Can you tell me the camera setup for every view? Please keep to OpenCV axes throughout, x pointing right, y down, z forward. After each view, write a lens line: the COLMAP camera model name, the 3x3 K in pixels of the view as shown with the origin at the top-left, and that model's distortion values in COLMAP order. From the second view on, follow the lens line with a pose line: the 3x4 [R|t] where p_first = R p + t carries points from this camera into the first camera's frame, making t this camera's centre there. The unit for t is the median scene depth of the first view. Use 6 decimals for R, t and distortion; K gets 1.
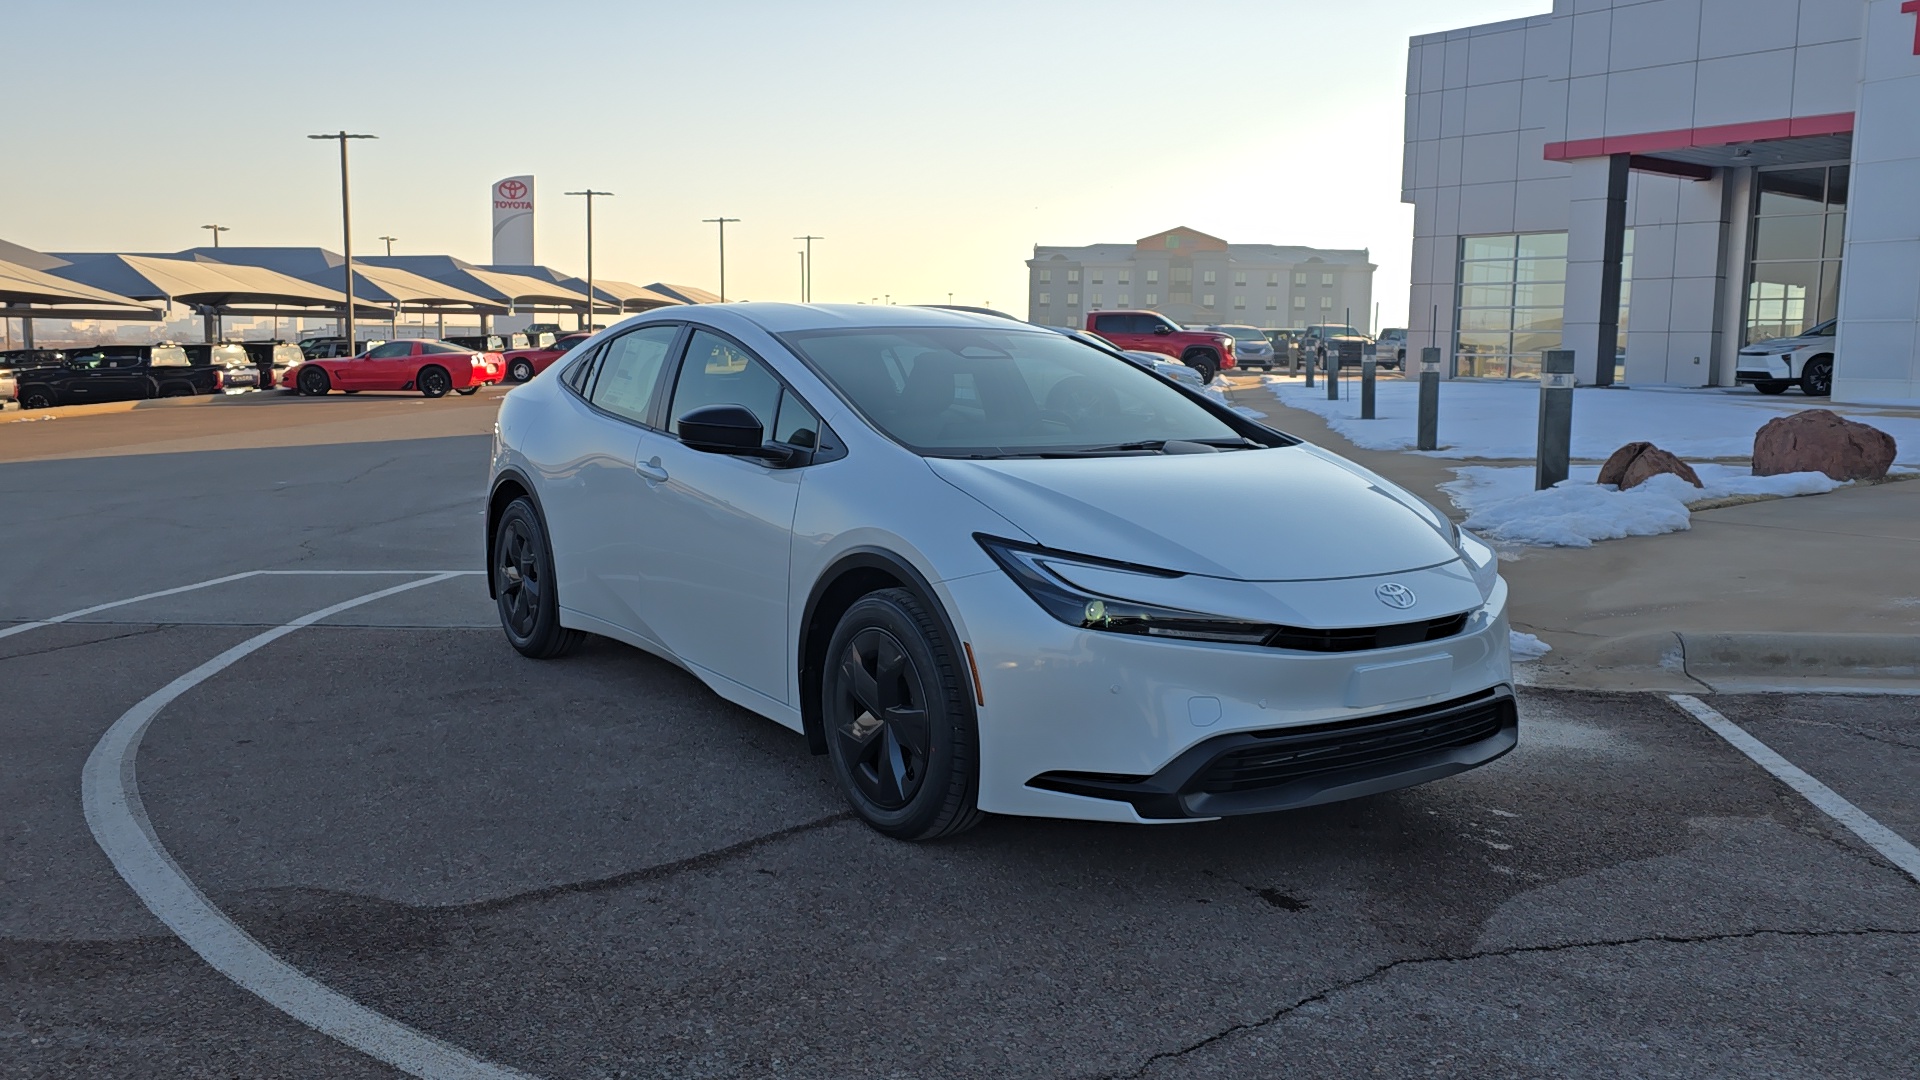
lens RADIAL K [[1585.9, 0, 965.6], [0, 1585.9, 531.6], [0, 0, 1]] dist [-0.004493, 0.003534]
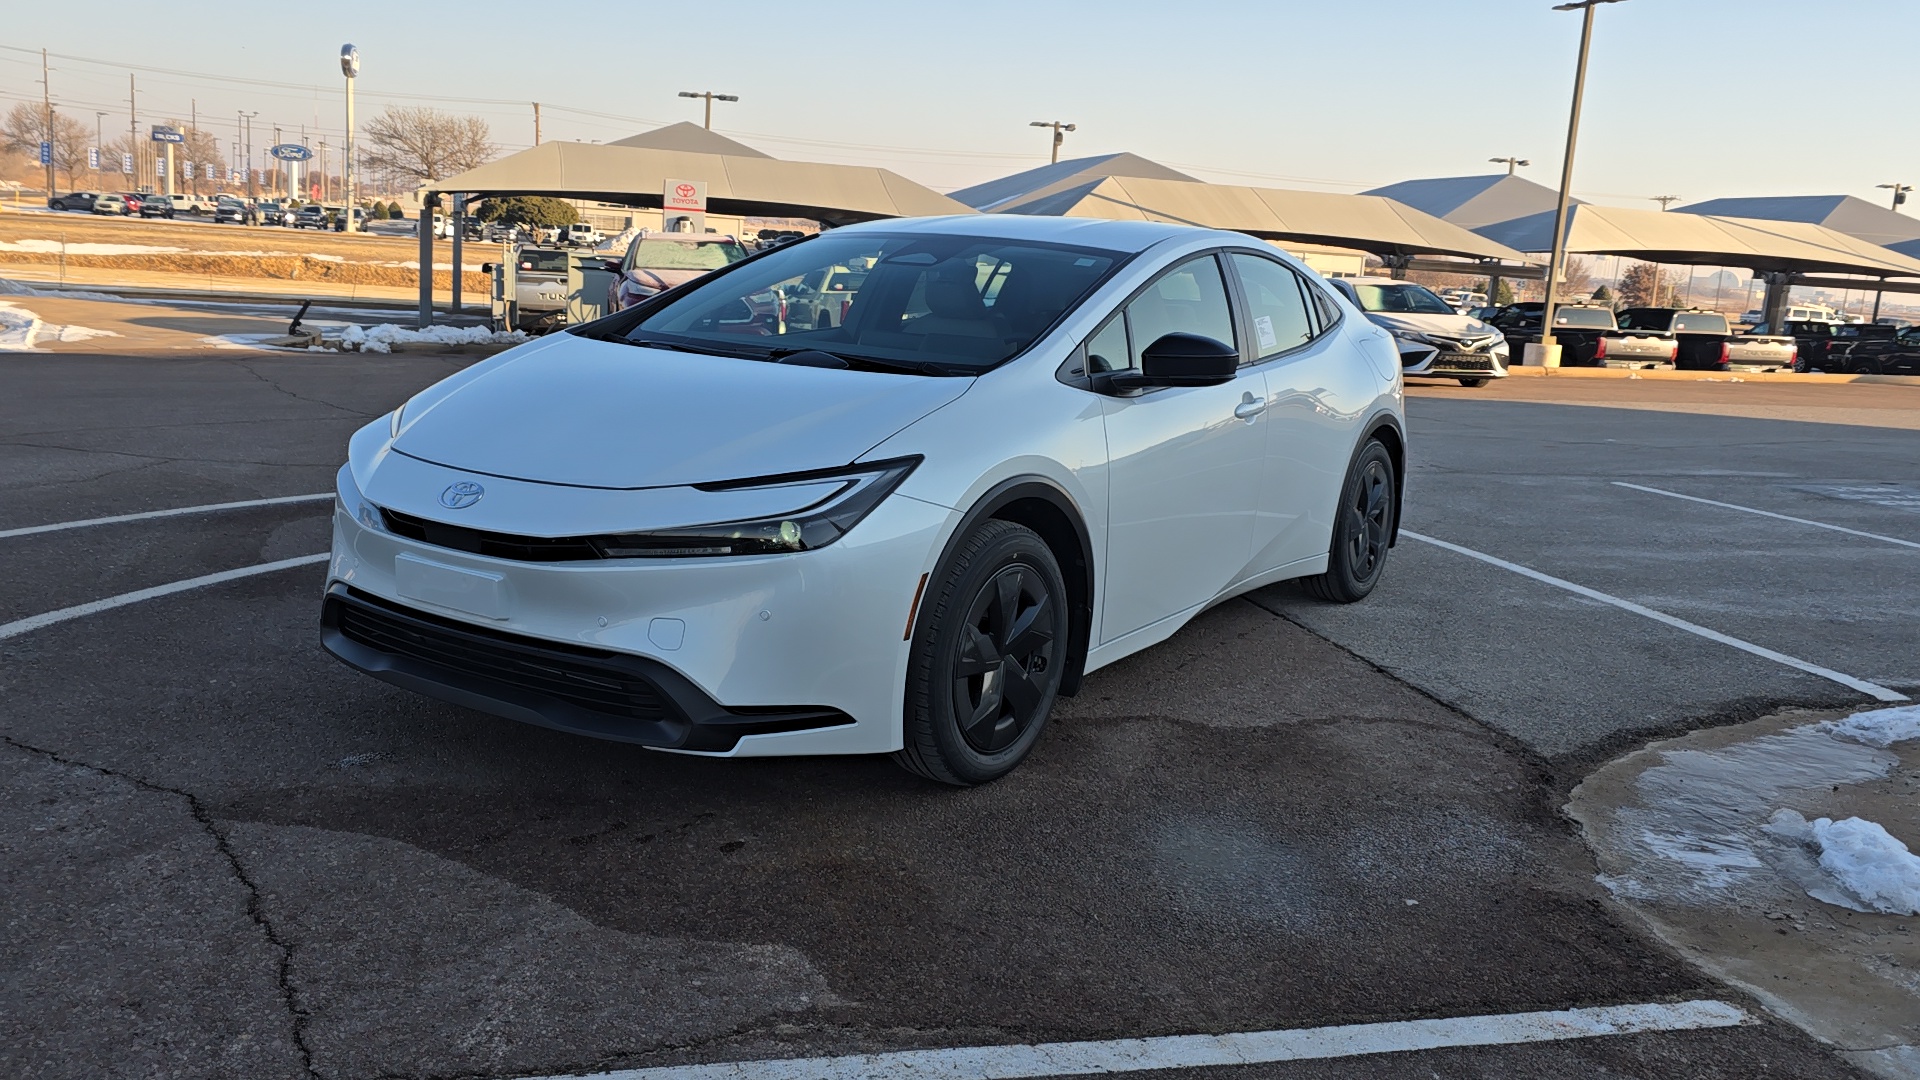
lens RADIAL K [[1579.5, 0, 958.3], [0, 1579.5, 548.7], [0, 0, 1]] dist [-0.006892, 0.003347]
pose [[0.392601, 0.185627, -0.900781, 0.125064], [-0.165760, 0.977663, 0.129225, -0.009728], [0.904648, 0.098580, 0.414601, 0.091391]]
